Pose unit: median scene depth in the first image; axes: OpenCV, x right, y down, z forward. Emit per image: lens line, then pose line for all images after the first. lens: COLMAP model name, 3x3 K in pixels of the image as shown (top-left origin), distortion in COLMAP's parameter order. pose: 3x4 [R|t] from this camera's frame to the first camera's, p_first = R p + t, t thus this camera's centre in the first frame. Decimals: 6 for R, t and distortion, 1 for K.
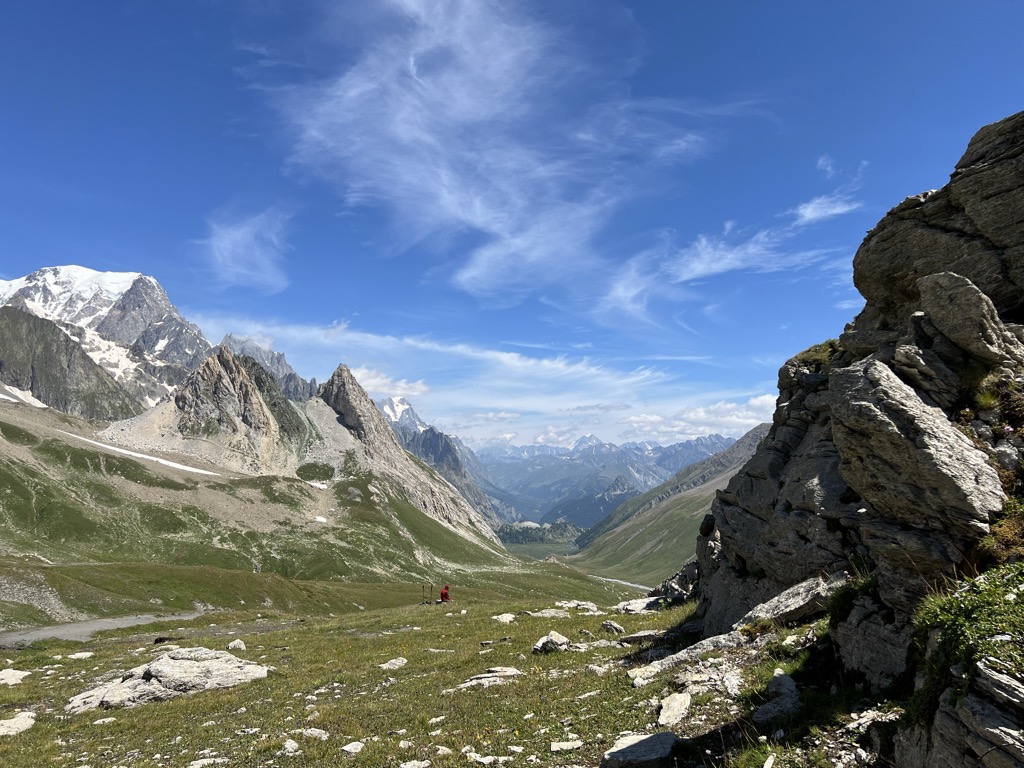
lens RADIAL K [[767.6, 0, 513.1], [0, 767.6, 384.3], [0, 0, 1]] dist [0.004465, 0.000849]
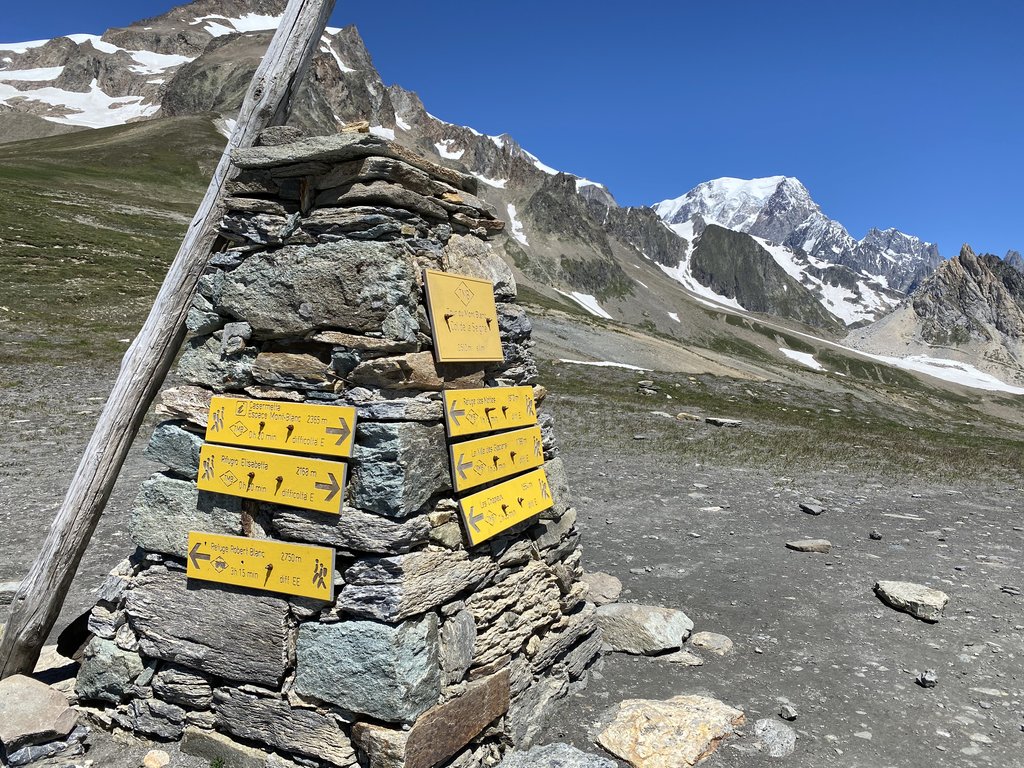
lens RADIAL K [[783.1, 0, 511.0], [0, 783.1, 382.6], [0, 0, 1]] dist [-0.015786, -0.012604]
pose [[0.705663, 0.038603, -0.707495, -0.099313], [0.050722, 0.993201, 0.104783, -0.013133], [0.706730, -0.109828, 0.698907, -0.054325]]
